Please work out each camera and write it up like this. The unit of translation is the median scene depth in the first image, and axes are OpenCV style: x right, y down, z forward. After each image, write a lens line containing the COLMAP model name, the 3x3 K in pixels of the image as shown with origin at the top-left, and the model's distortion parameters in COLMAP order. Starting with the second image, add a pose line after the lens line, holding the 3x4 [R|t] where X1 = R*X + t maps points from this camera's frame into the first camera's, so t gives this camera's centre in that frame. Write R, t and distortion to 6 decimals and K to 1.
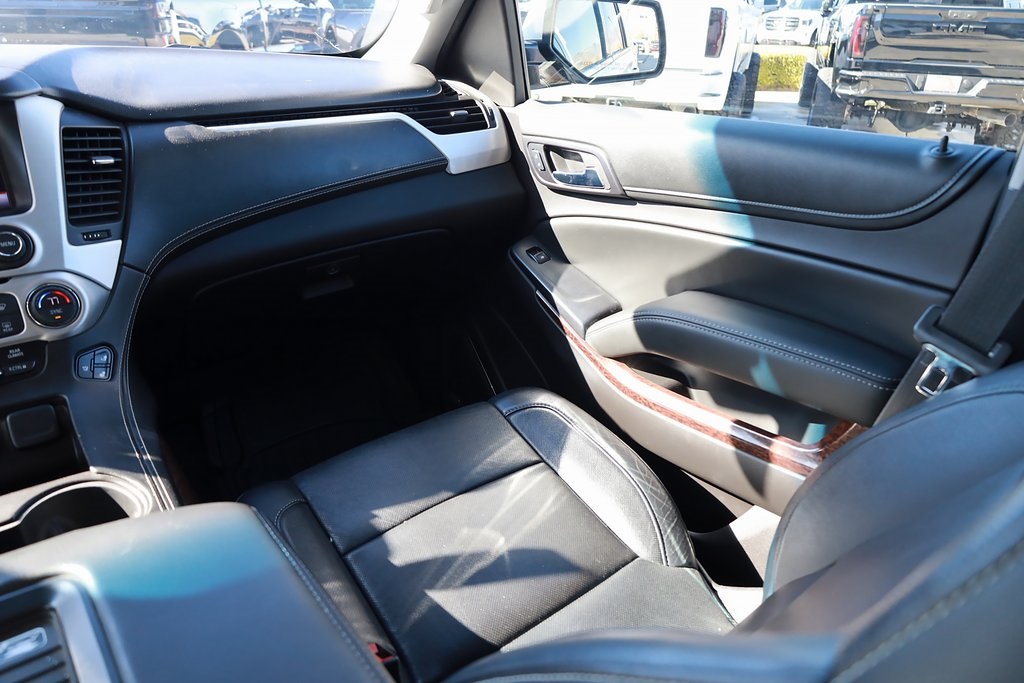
lens RADIAL K [[709.1, 0, 515.1], [0, 709.1, 344.4], [0, 0, 1]] dist [-0.001136, -0.002069]
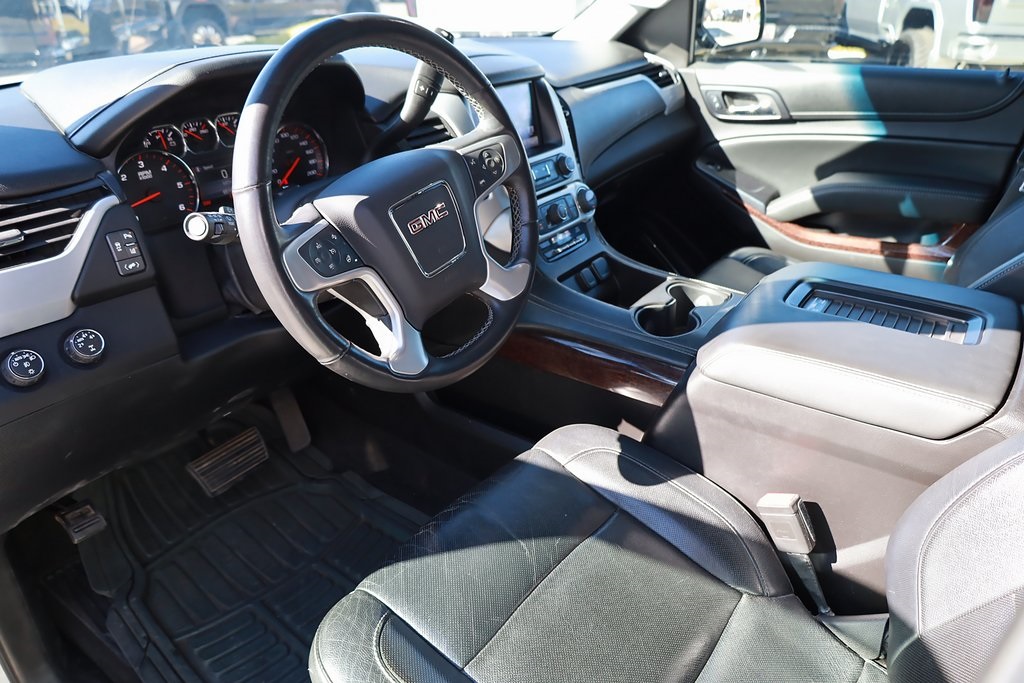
lens RADIAL K [[709.1, 0, 532.4], [0, 709.1, 351.1], [0, 0, 1]] dist [-0.001136, -0.002069]
pose [[0.954367, -0.155768, 0.254795, -0.924817], [0.140681, 0.987094, 0.076518, 0.110641], [-0.263426, -0.037182, 0.963963, -0.437542]]
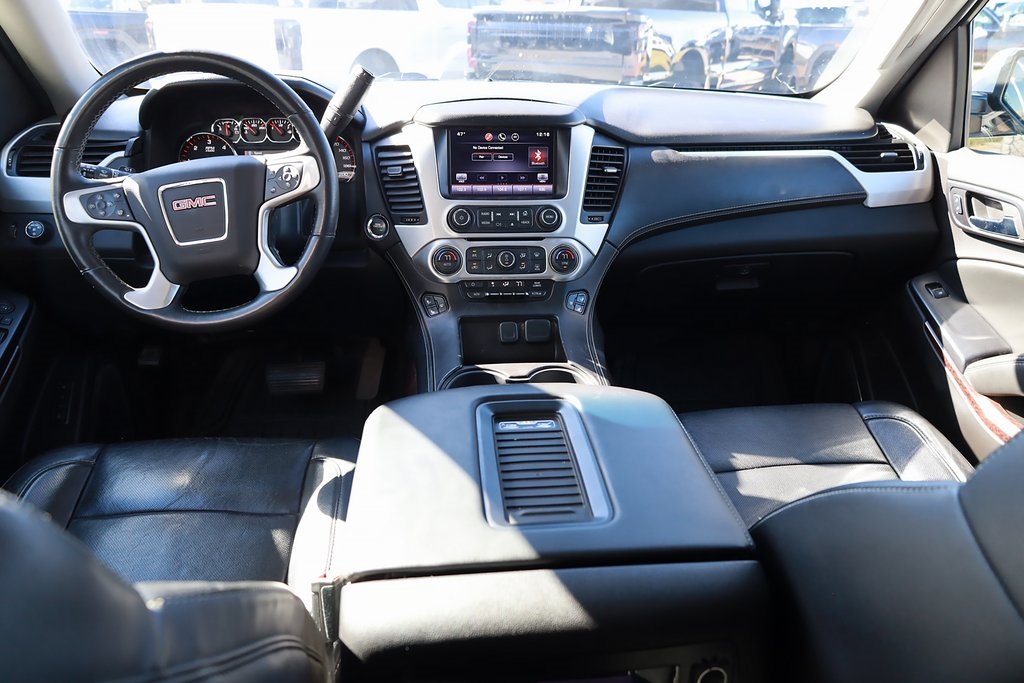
lens RADIAL K [[709.1, 0, 517.1], [0, 709.1, 347.6], [0, 0, 1]] dist [-0.001136, -0.002069]
pose [[0.839677, 0.221225, -0.495985, 0.059446], [-0.226062, 0.972768, 0.051175, 0.057282], [0.493800, 0.069152, 0.866822, -0.289630]]
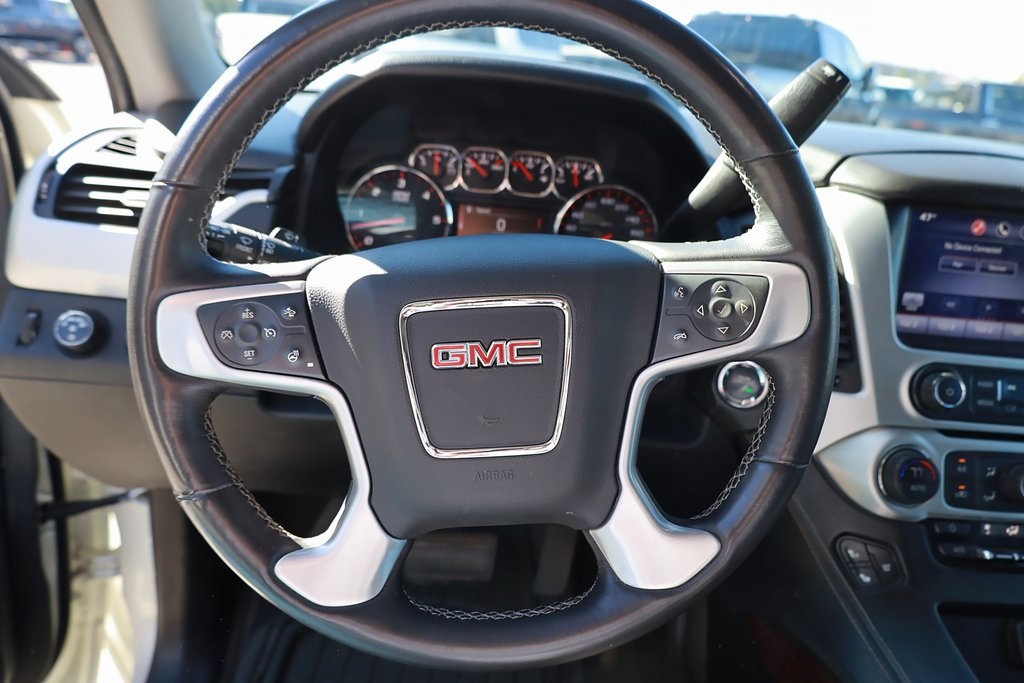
lens RADIAL K [[709.1, 0, 513.5], [0, 709.1, 336.9], [0, 0, 1]] dist [-0.001136, -0.002069]
pose [[0.806684, 0.263524, -0.528977, -0.613433], [-0.317316, 0.948250, -0.011508, 0.006344], [0.498570, 0.177136, 0.848558, -0.003126]]
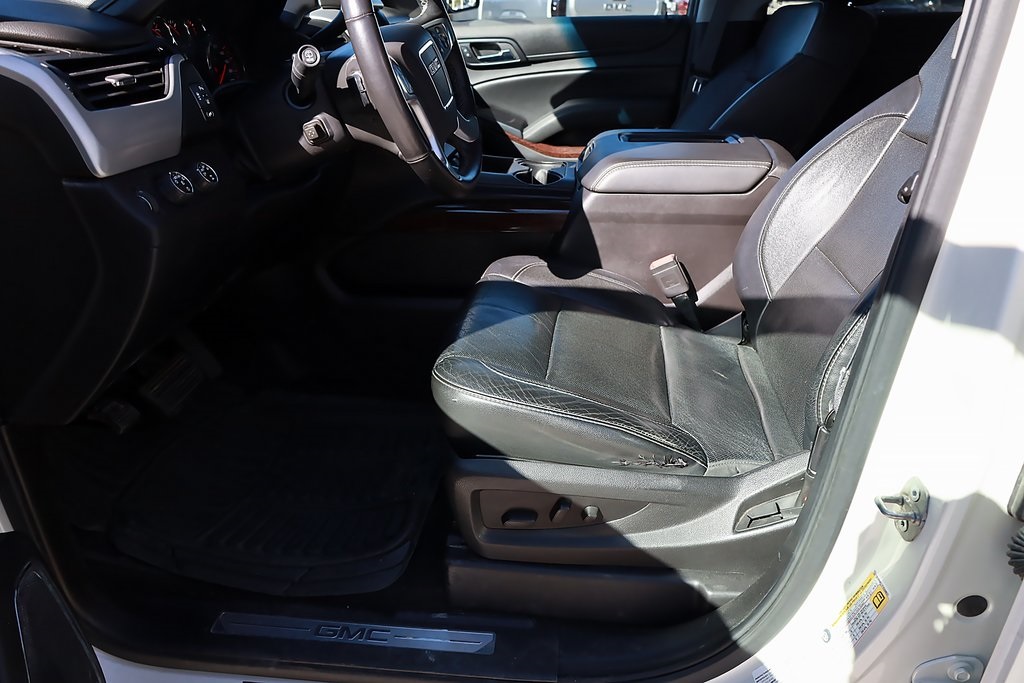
lens RADIAL K [[709.1, 0, 506.6], [0, 709.1, 375.6], [0, 0, 1]] dist [-0.001136, -0.002069]
pose [[0.684490, -0.347106, 0.641086, -1.584048], [0.320427, 0.933126, 0.163106, 0.303294], [-0.654829, 0.093777, 0.749937, -0.453021]]
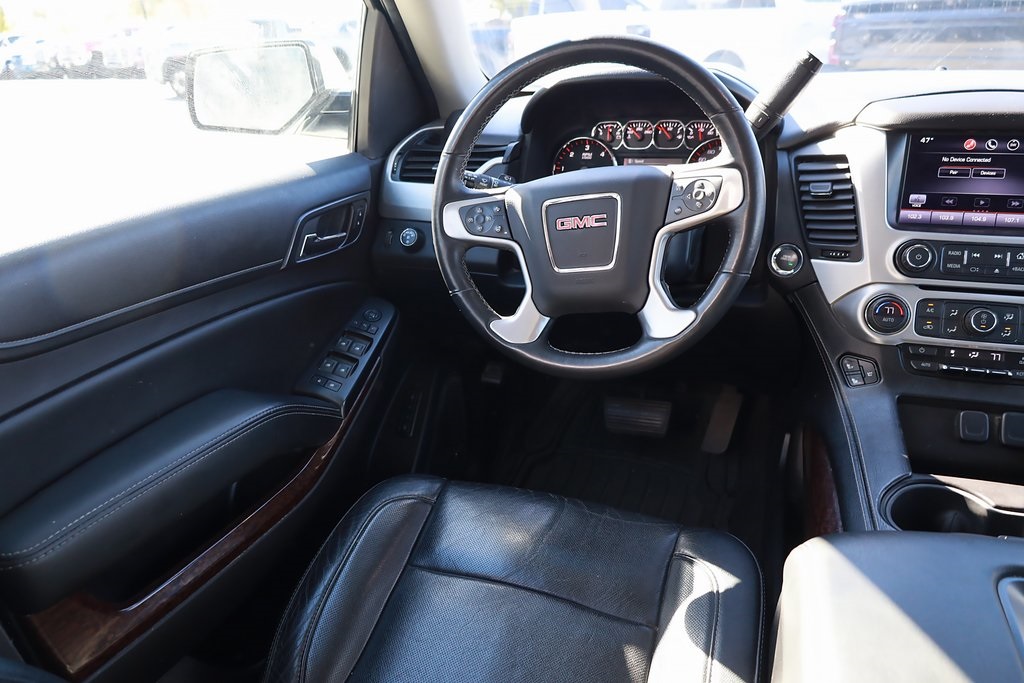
lens RADIAL K [[709.1, 0, 516.9], [0, 709.1, 343.7], [0, 0, 1]] dist [-0.001136, -0.002069]
pose [[0.539139, 0.300804, -0.786668, -0.202519], [-0.305251, 0.940327, 0.150357, 0.045000], [0.784953, 0.159068, 0.598788, -0.194688]]
